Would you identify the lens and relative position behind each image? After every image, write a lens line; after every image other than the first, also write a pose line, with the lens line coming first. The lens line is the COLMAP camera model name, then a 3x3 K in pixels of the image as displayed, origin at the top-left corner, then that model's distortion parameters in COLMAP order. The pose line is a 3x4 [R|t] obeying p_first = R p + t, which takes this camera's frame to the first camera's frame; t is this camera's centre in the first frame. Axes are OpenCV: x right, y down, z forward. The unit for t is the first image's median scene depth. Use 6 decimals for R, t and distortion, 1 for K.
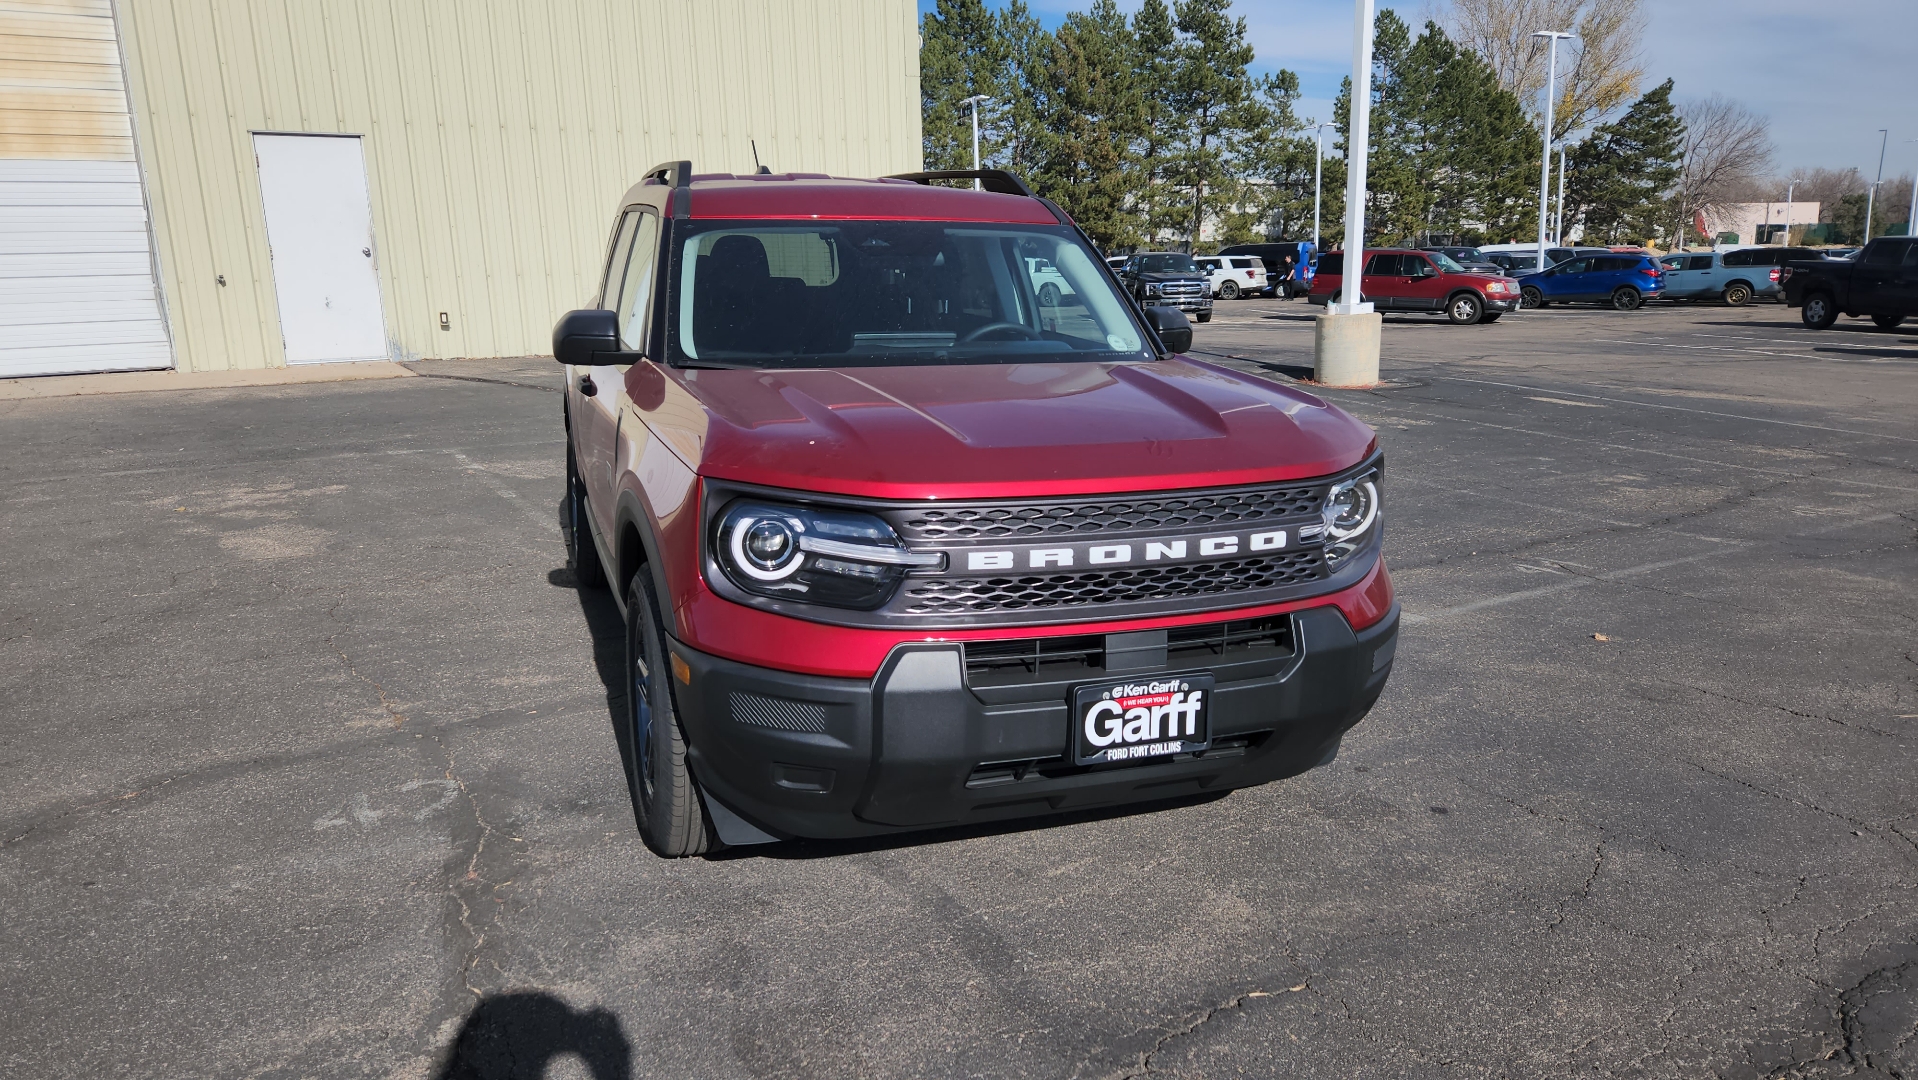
lens RADIAL K [[1280.8, 0, 926.5], [0, 1280.8, 547.1], [0, 0, 1]] dist [0.074807, -0.058165]
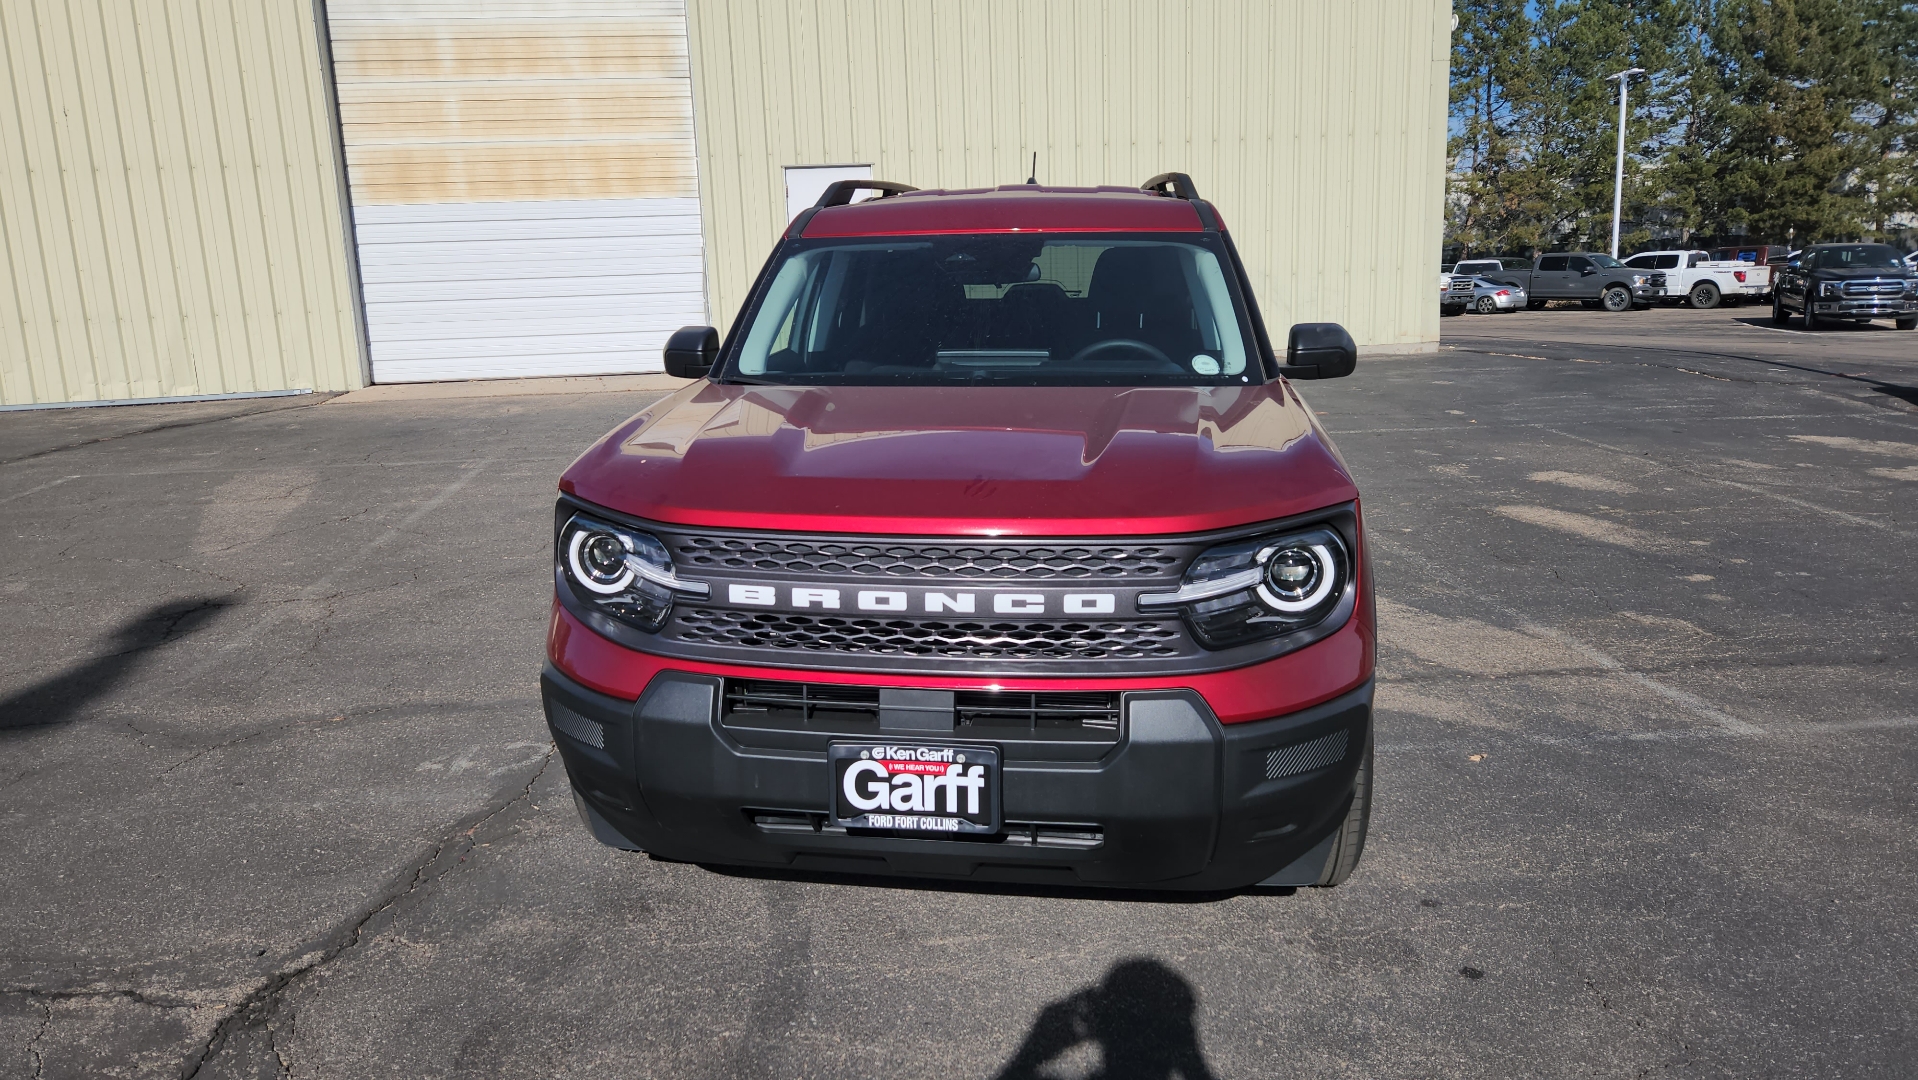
lens RADIAL K [[1282.2, 0, 924.5], [0, 1282.2, 536.8], [0, 0, 1]] dist [0.071464, -0.057082]
pose [[0.894335, 0.076989, -0.440725, 0.041284], [-0.082456, 0.996572, 0.006766, -0.003505], [0.439735, 0.030289, 0.897617, 0.014146]]
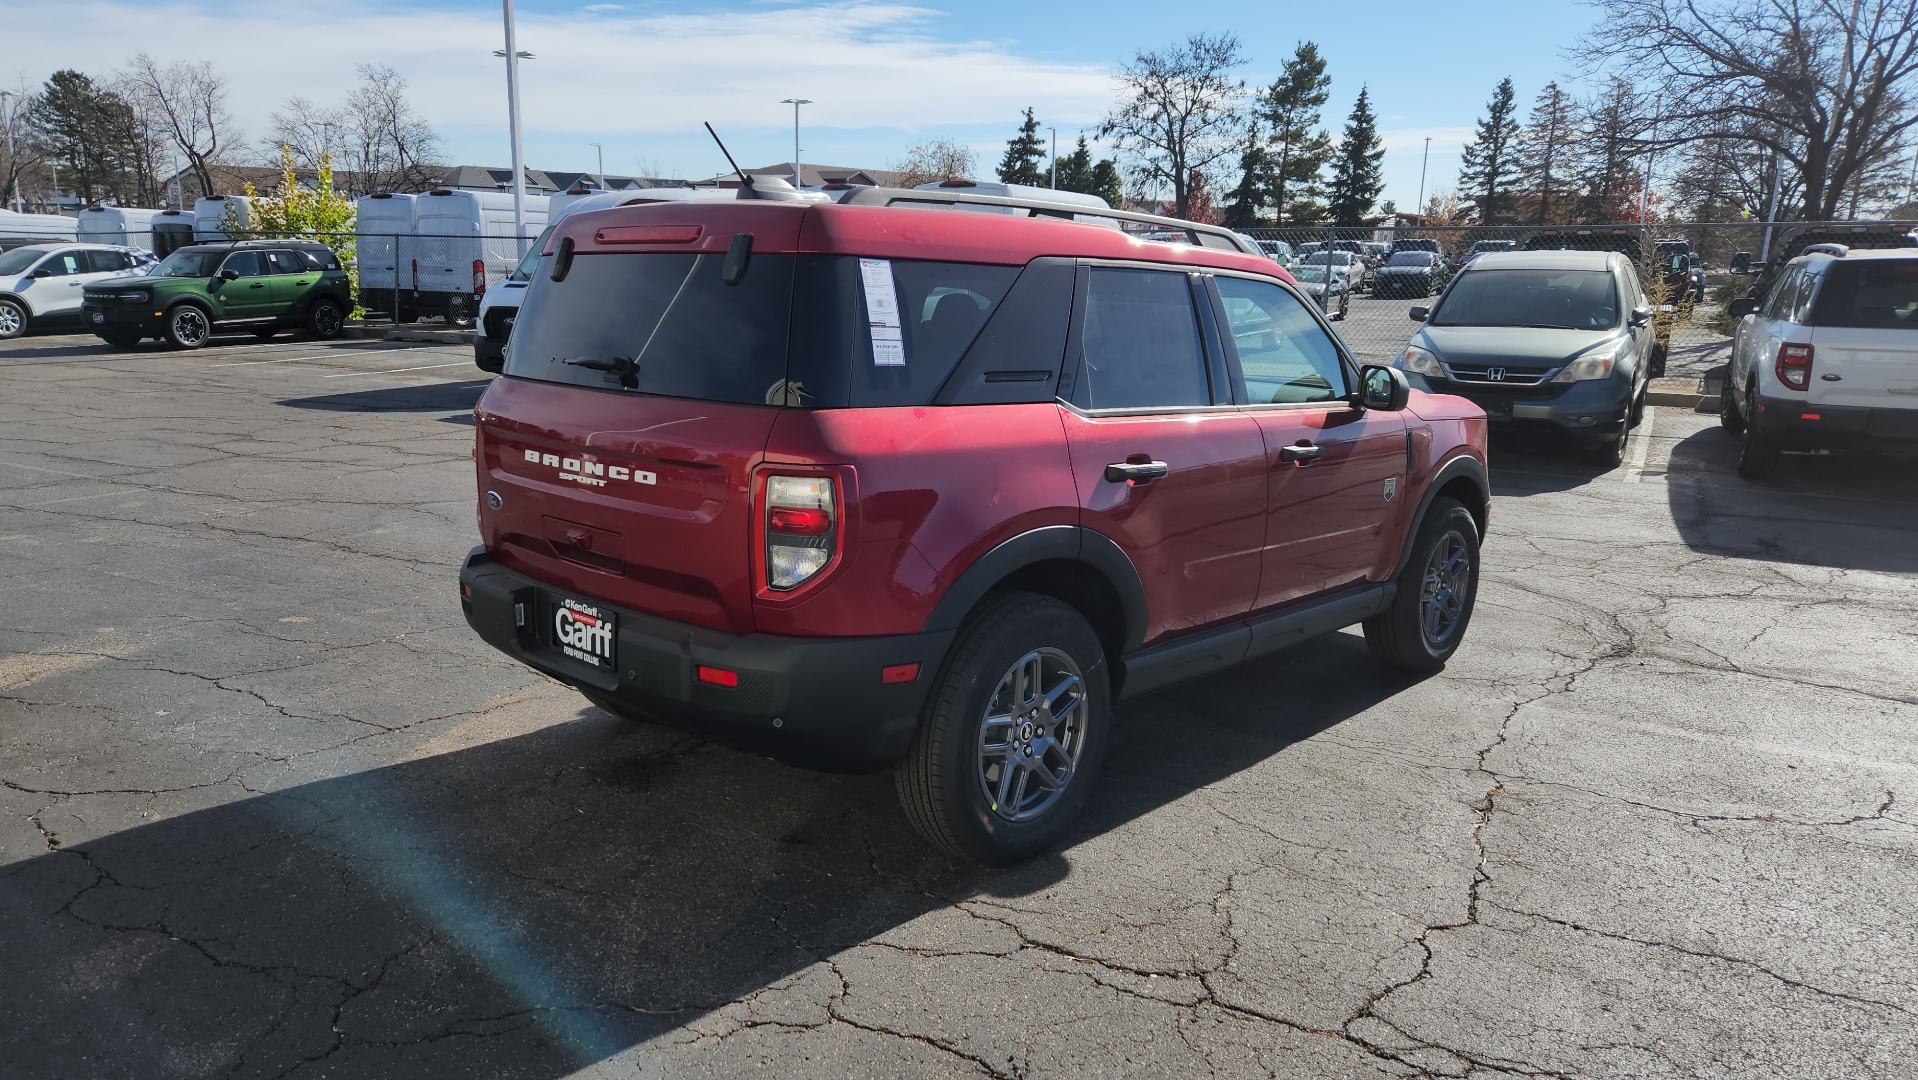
lens RADIAL K [[1280.8, 0, 926.5], [0, 1280.8, 547.1], [0, 0, 1]] dist [0.074807, -0.058165]
pose [[-0.468103, -0.190511, 0.862894, -0.119801], [0.178126, 0.936098, 0.303302, -0.049268], [-0.865535, 0.295681, -0.404255, 0.200948]]
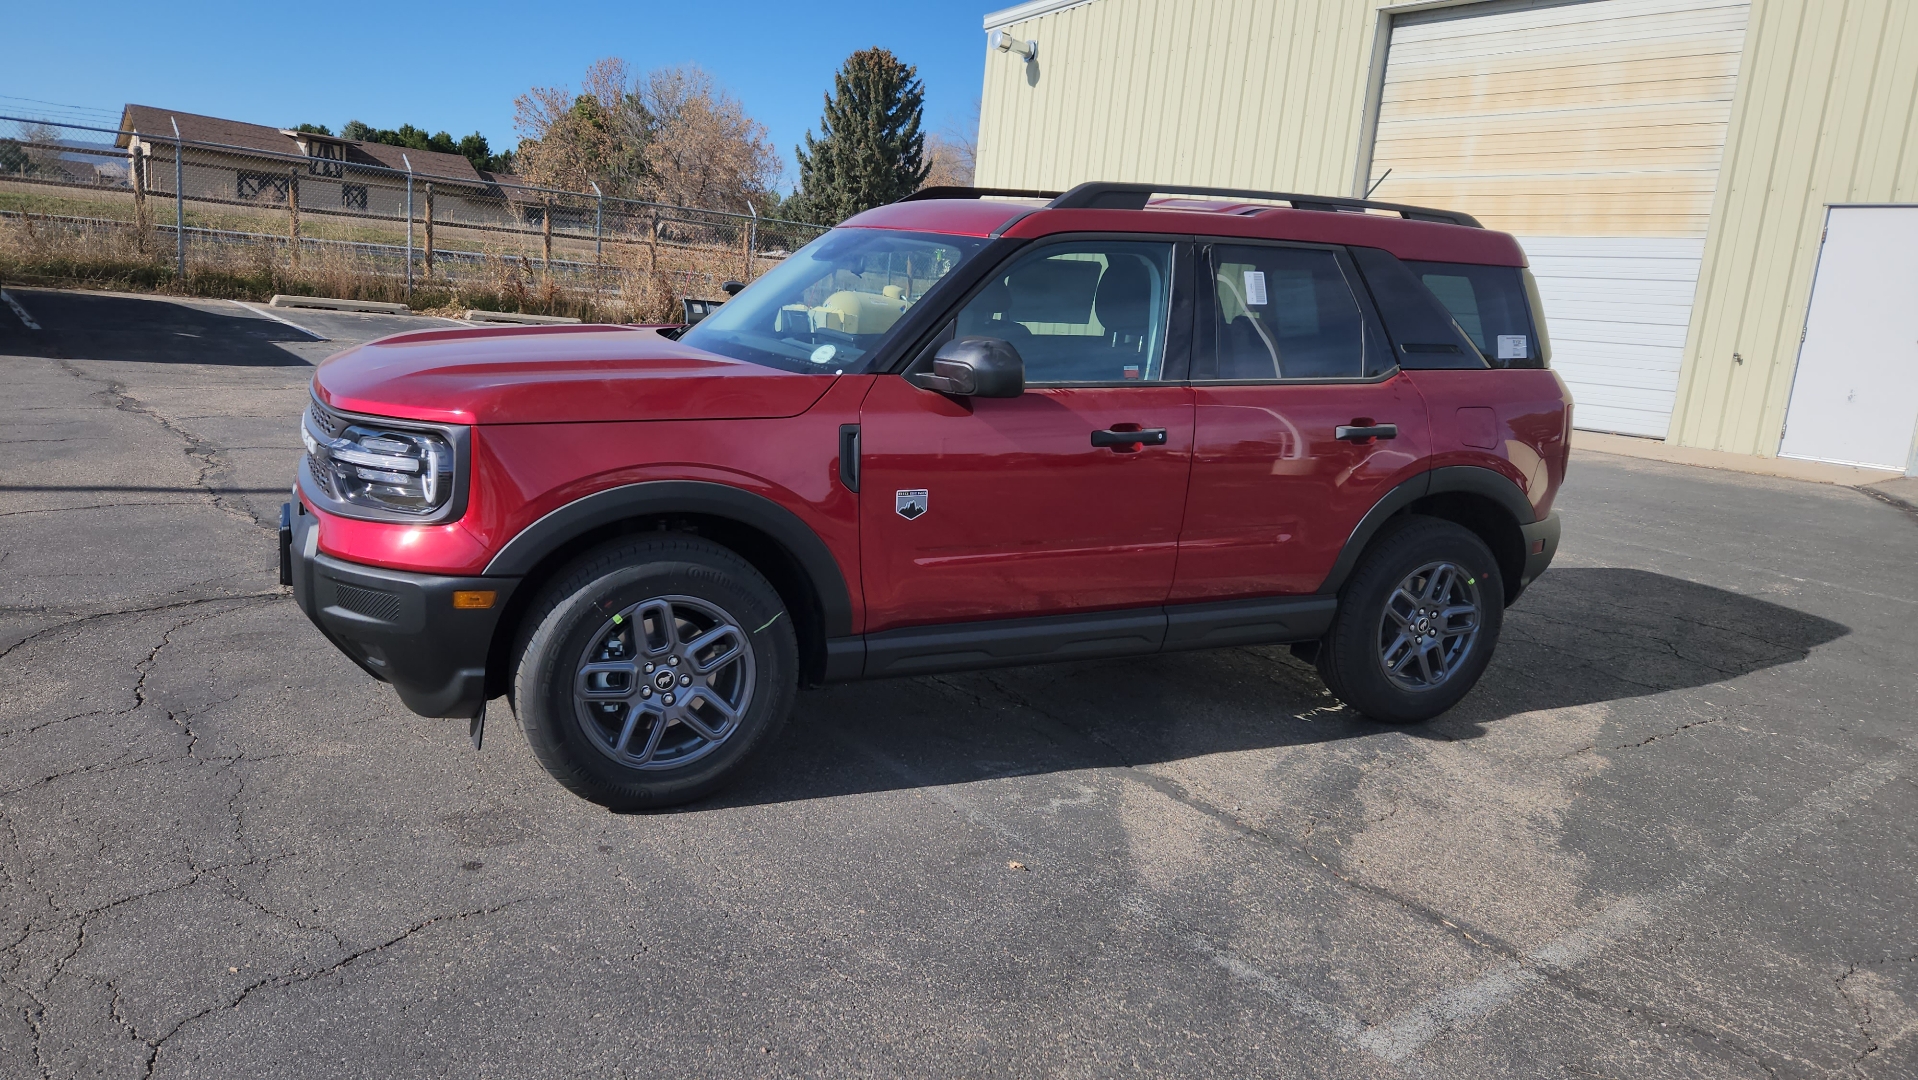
lens RADIAL K [[1282.2, 0, 924.5], [0, 1282.2, 536.8], [0, 0, 1]] dist [0.071464, -0.057082]
pose [[0.113726, 0.215041, -0.969961, 0.119078], [-0.298623, 0.938549, 0.173064, -0.023942], [0.947571, 0.269970, 0.170954, 0.104524]]
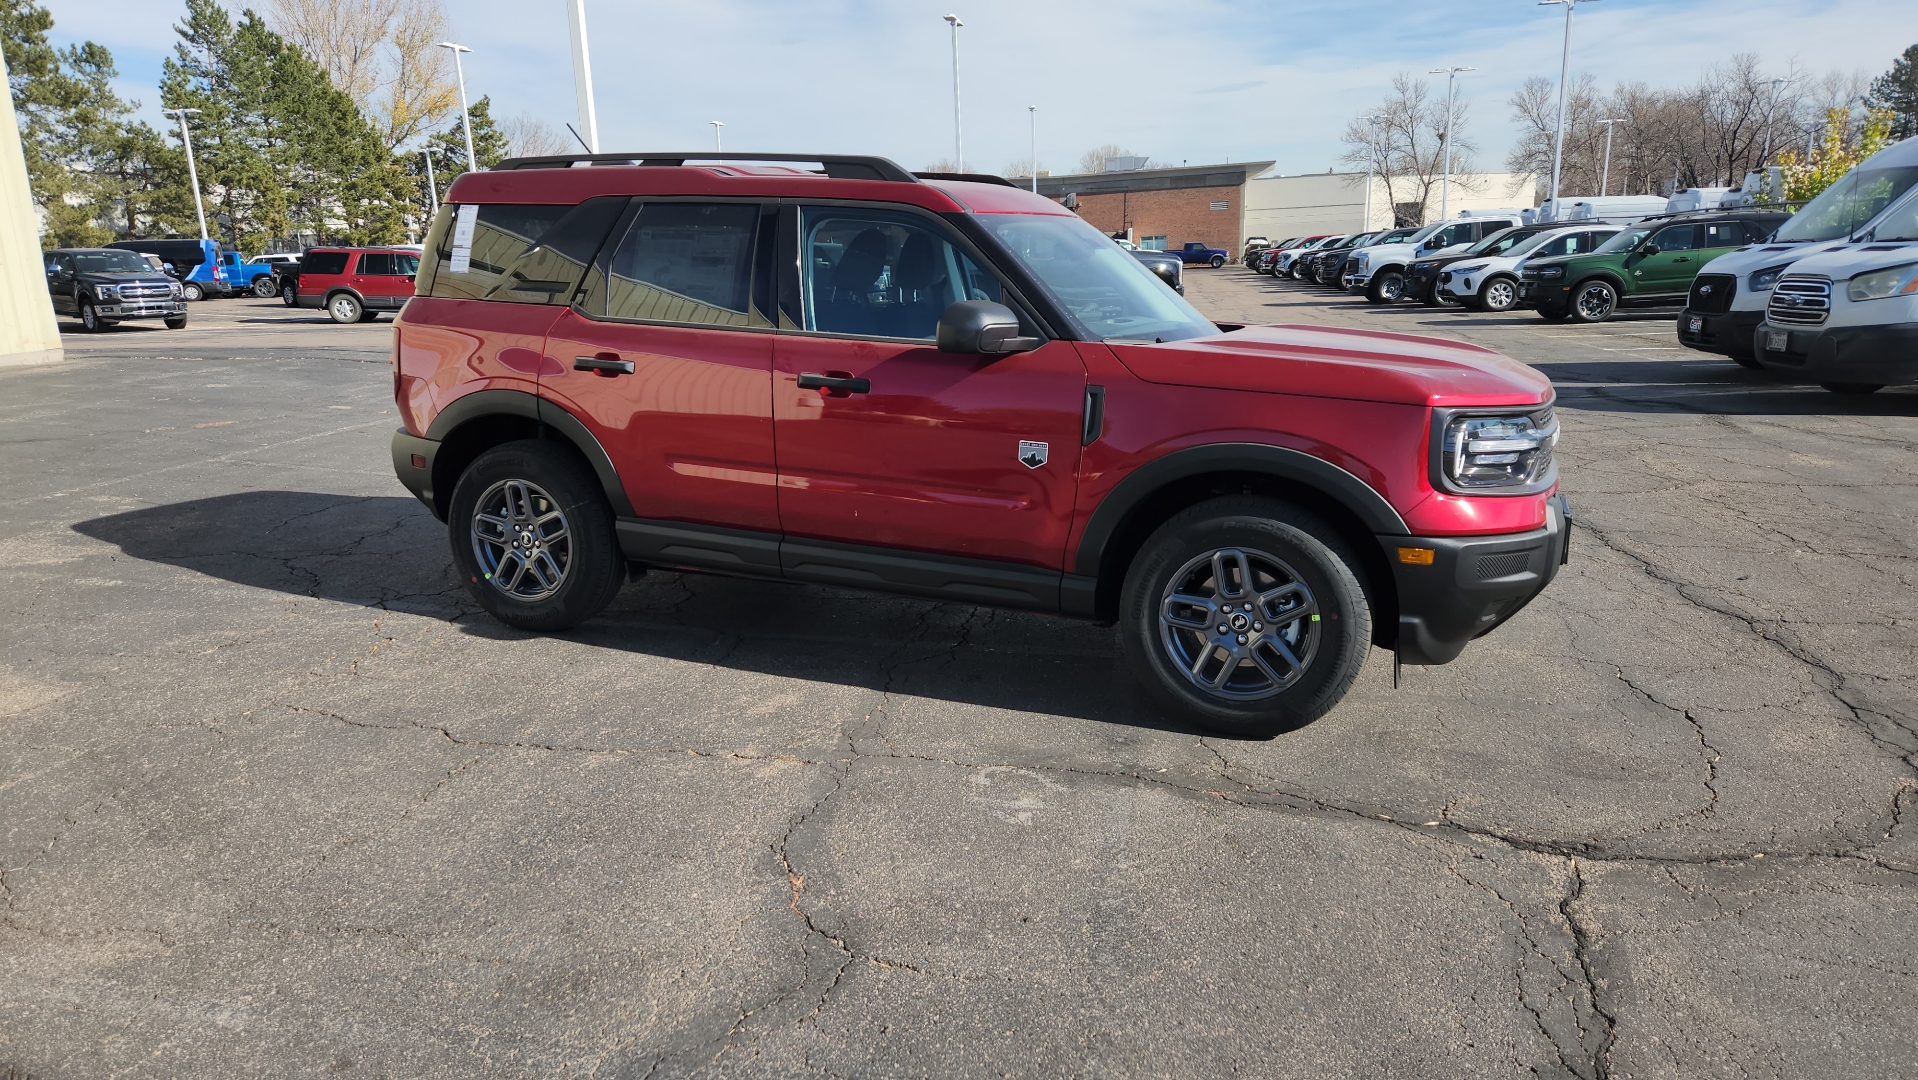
lens RADIAL K [[1280.8, 0, 926.5], [0, 1280.8, 547.1], [0, 0, 1]] dist [0.074807, -0.058165]
pose [[0.669504, -0.170698, 0.722929, -0.113343], [0.170968, 0.982519, 0.073658, -0.007451], [-0.722865, 0.074283, 0.686985, 0.034195]]
